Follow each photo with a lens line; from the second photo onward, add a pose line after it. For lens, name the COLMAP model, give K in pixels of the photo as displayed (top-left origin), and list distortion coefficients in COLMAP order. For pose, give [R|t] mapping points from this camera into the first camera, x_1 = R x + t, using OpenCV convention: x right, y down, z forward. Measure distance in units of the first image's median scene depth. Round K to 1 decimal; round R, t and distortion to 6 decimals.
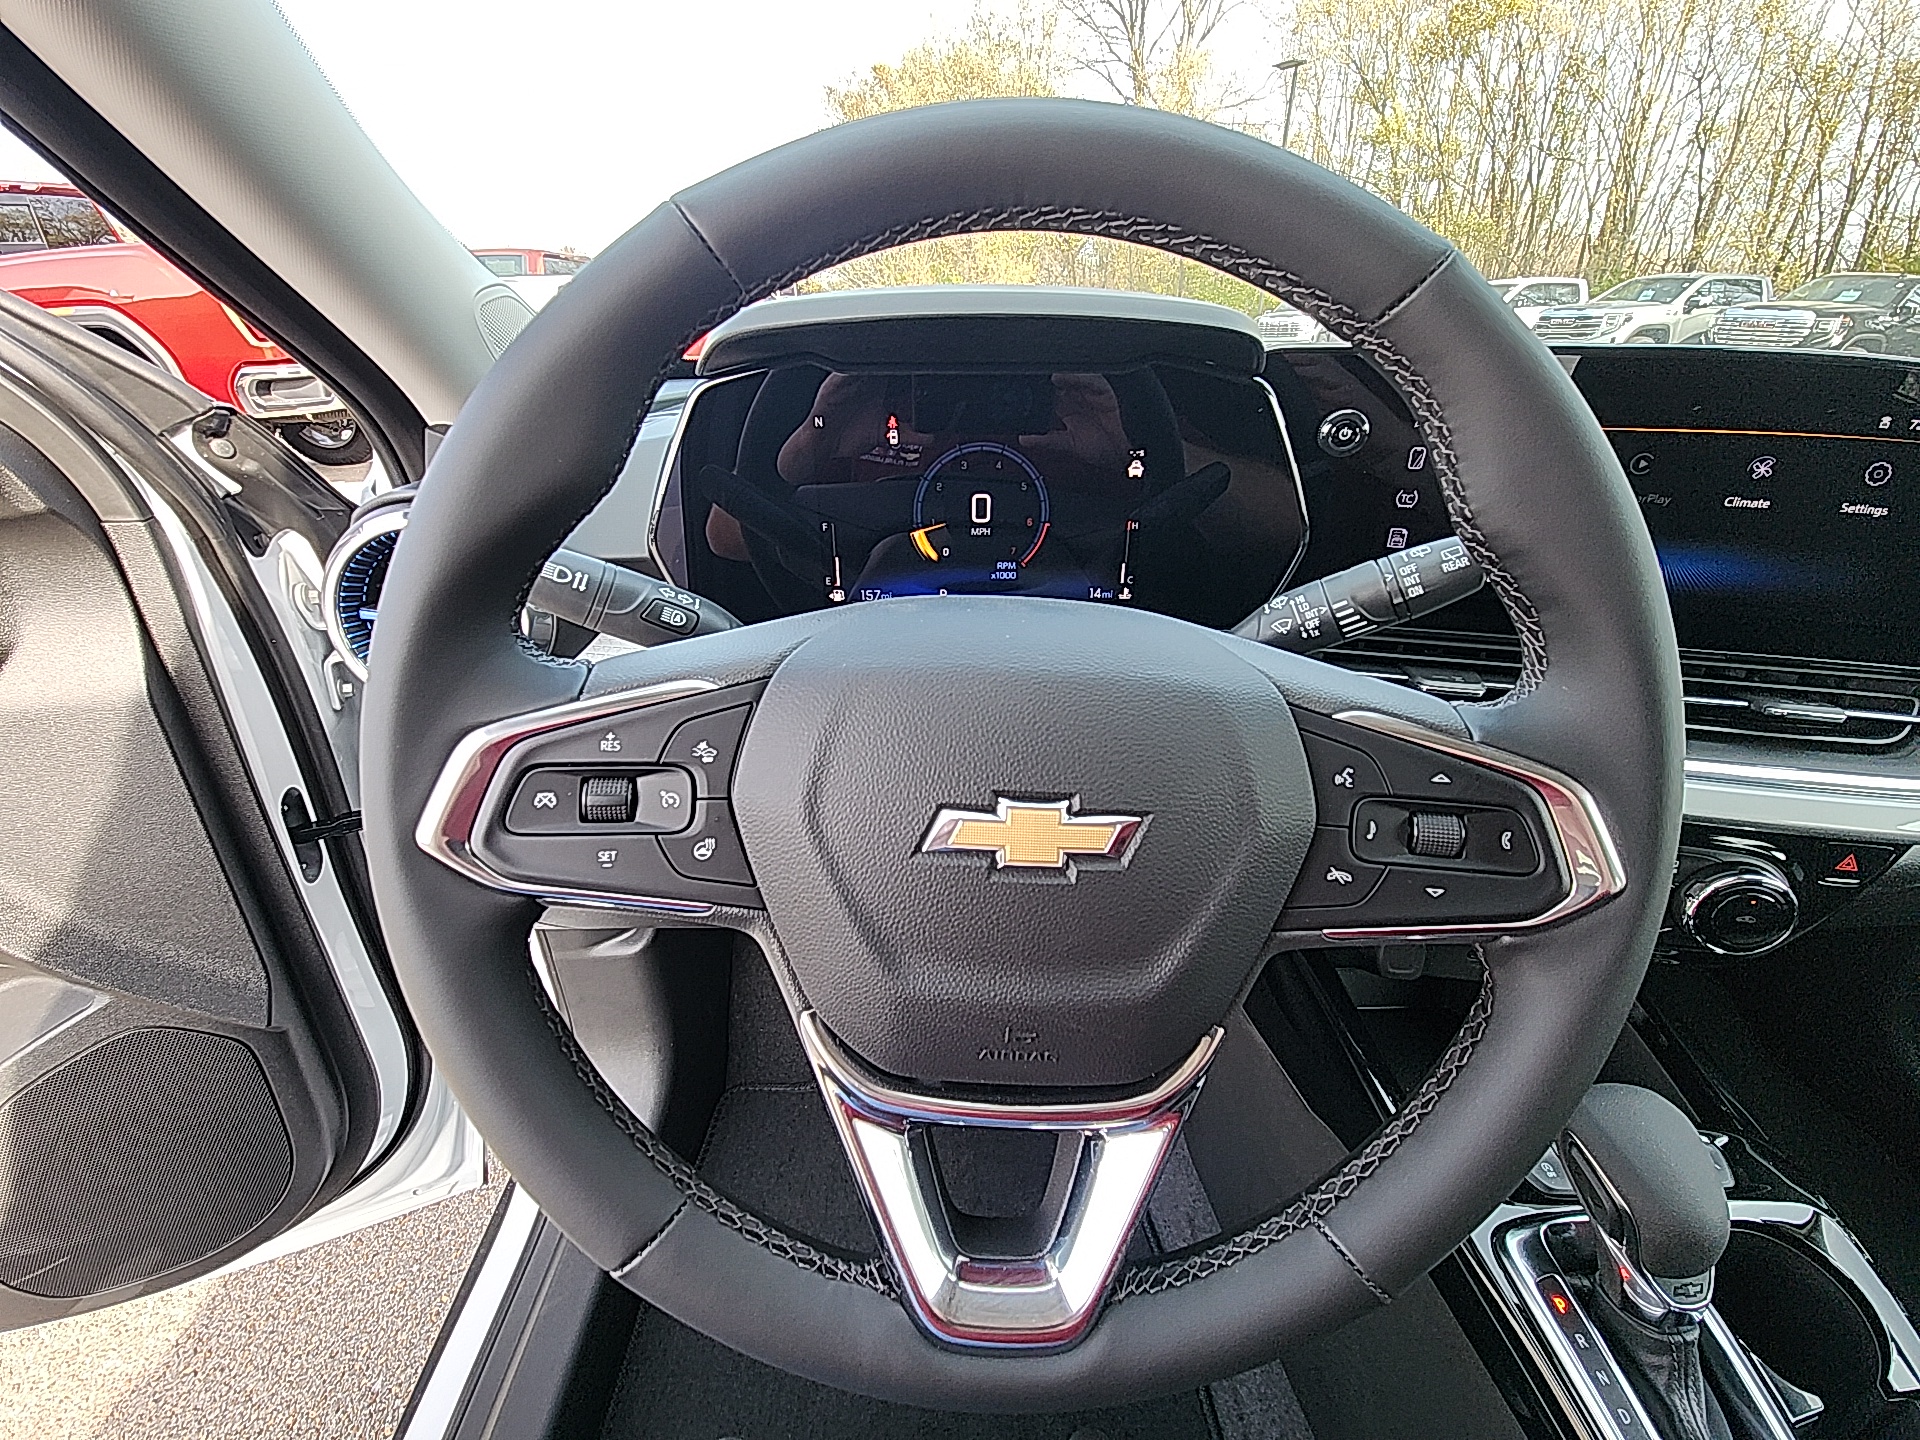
lens RADIAL K [[768.8, 0, 951.2], [0, 768.8, 698.4], [0, 0, 1]] dist [0.023409, -0.019663]
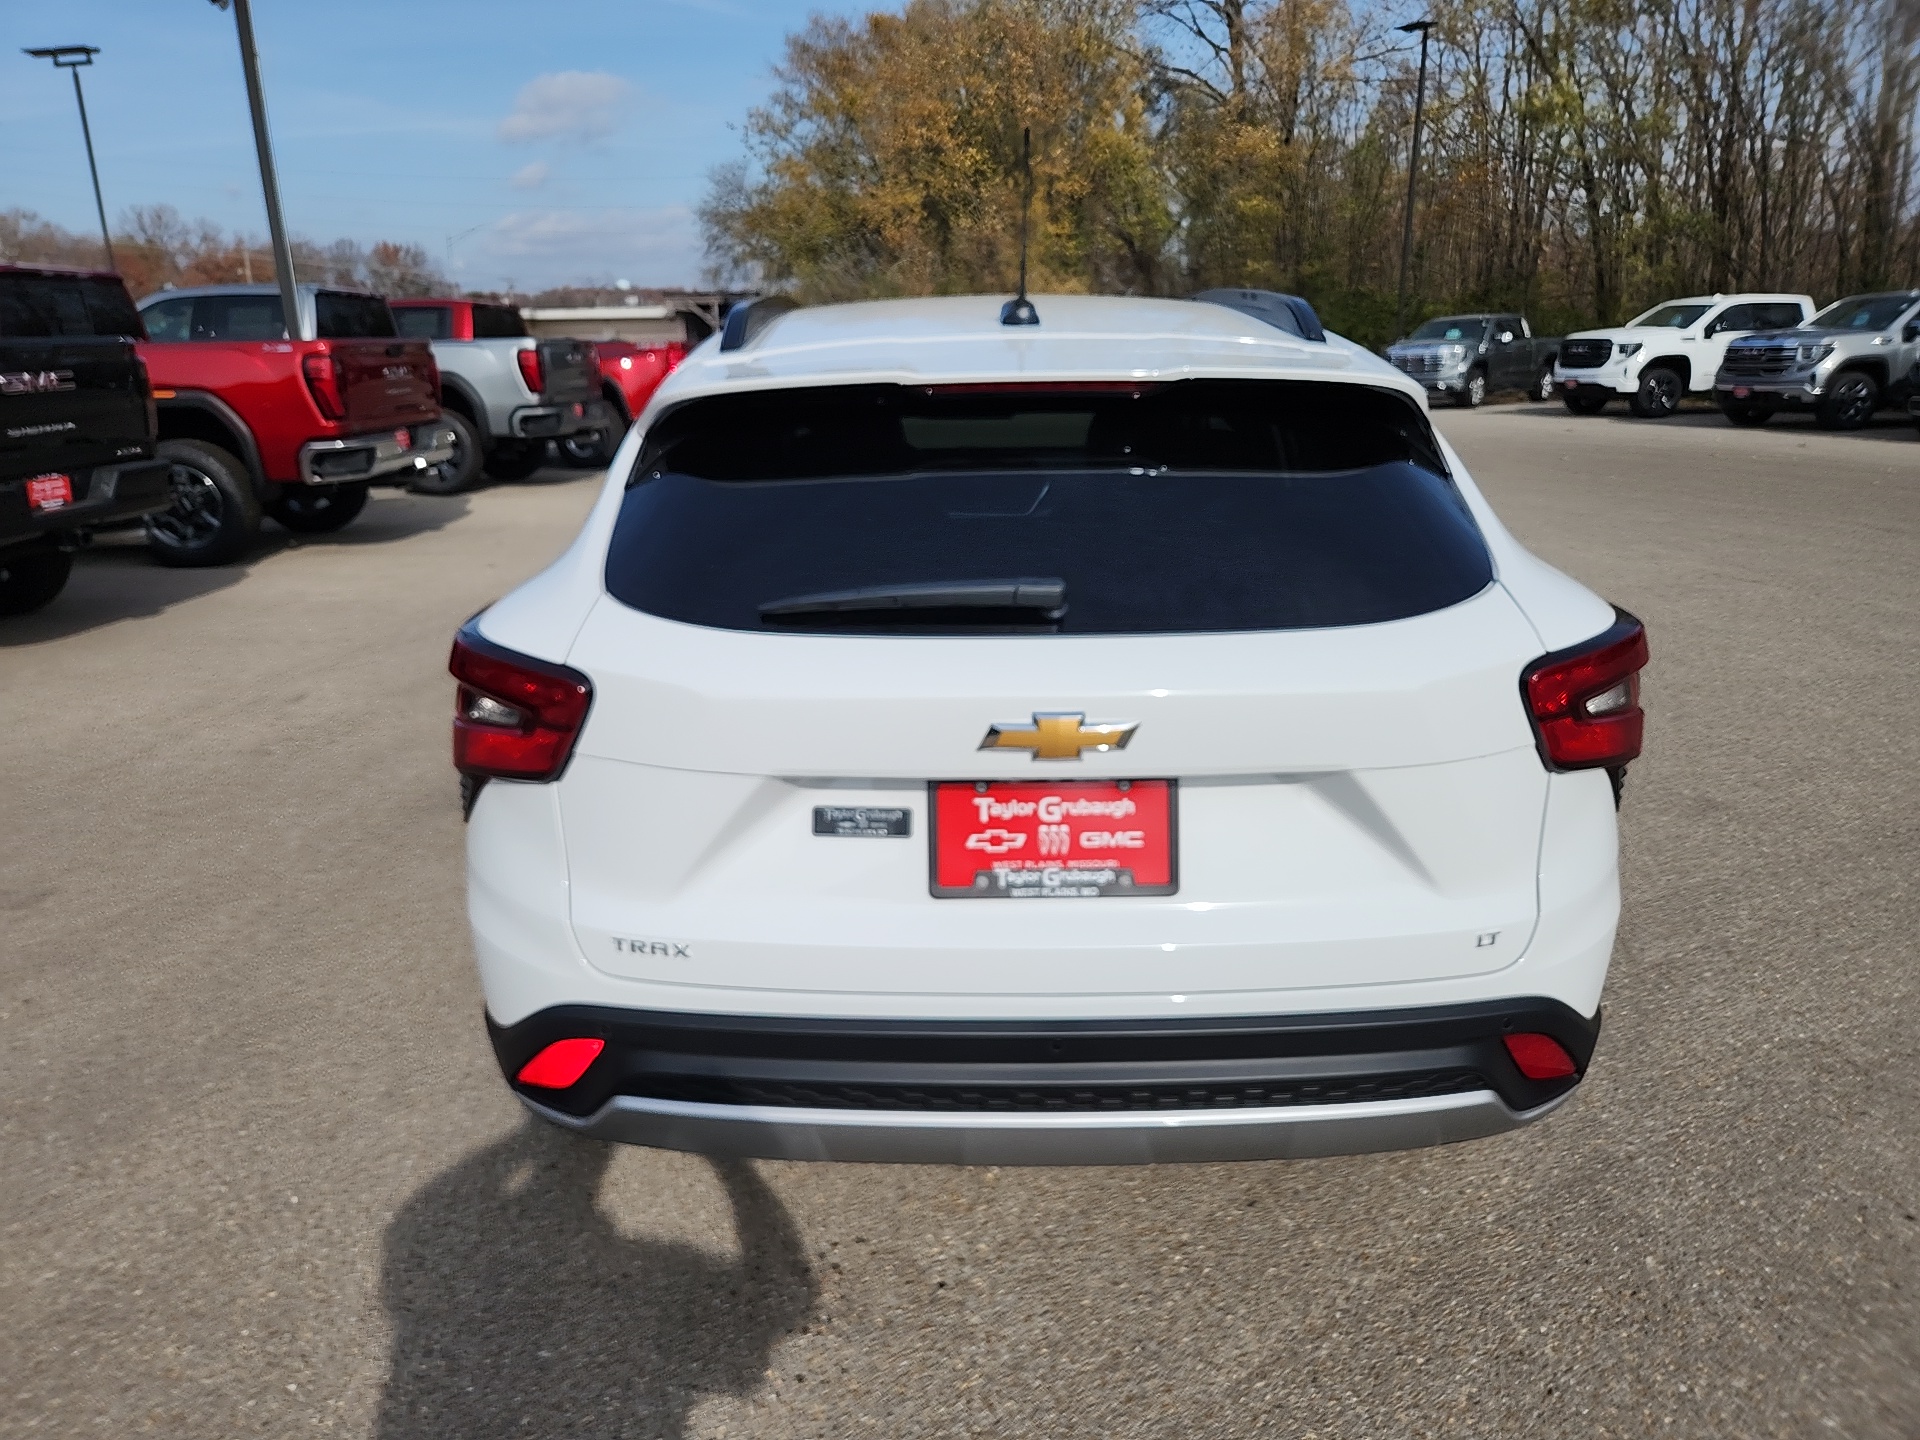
lens RADIAL K [[1266.5, 0, 950.5], [0, 1266.5, 725.8], [0, 0, 1]] dist [0.023520, -0.000092]
pose [[0.999708, -0.007575, -0.022953, 0.703295], [0.003712, 0.986470, -0.163901, 2.734593], [0.023884, 0.163768, 0.986210, -7.004630]]
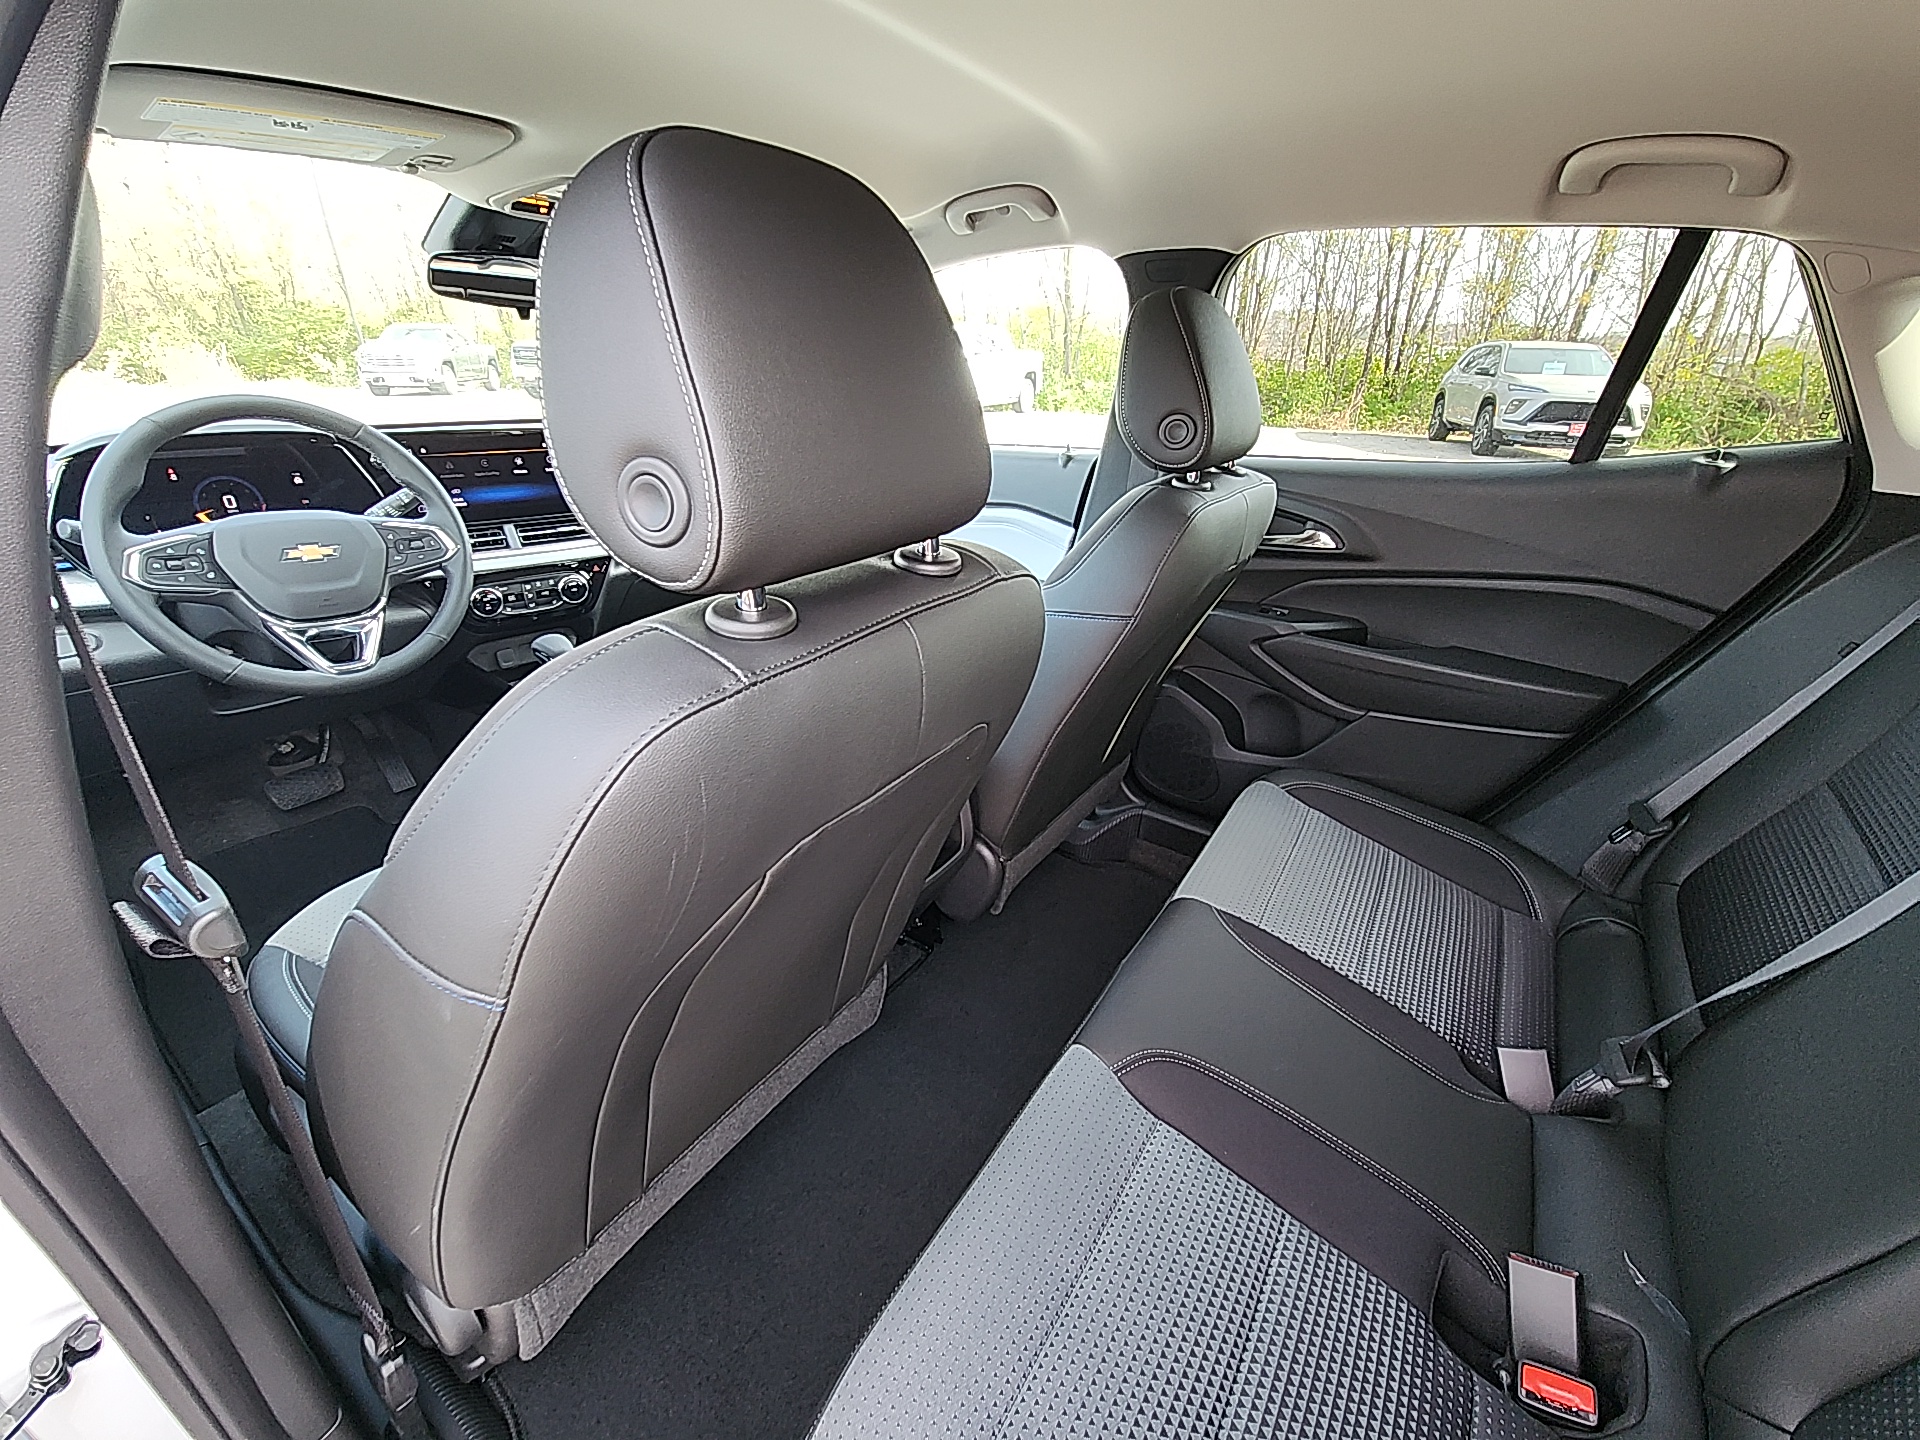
lens RADIAL K [[768.9, 0, 952.6], [0, 768.9, 698.6], [0, 0, 1]] dist [0.002439, -0.000103]
pose [[0.580716, -0.313832, 0.751185, -0.607232], [0.338440, 0.932263, 0.127847, 0.745347], [-0.740424, 0.179988, 0.647593, -2.032739]]
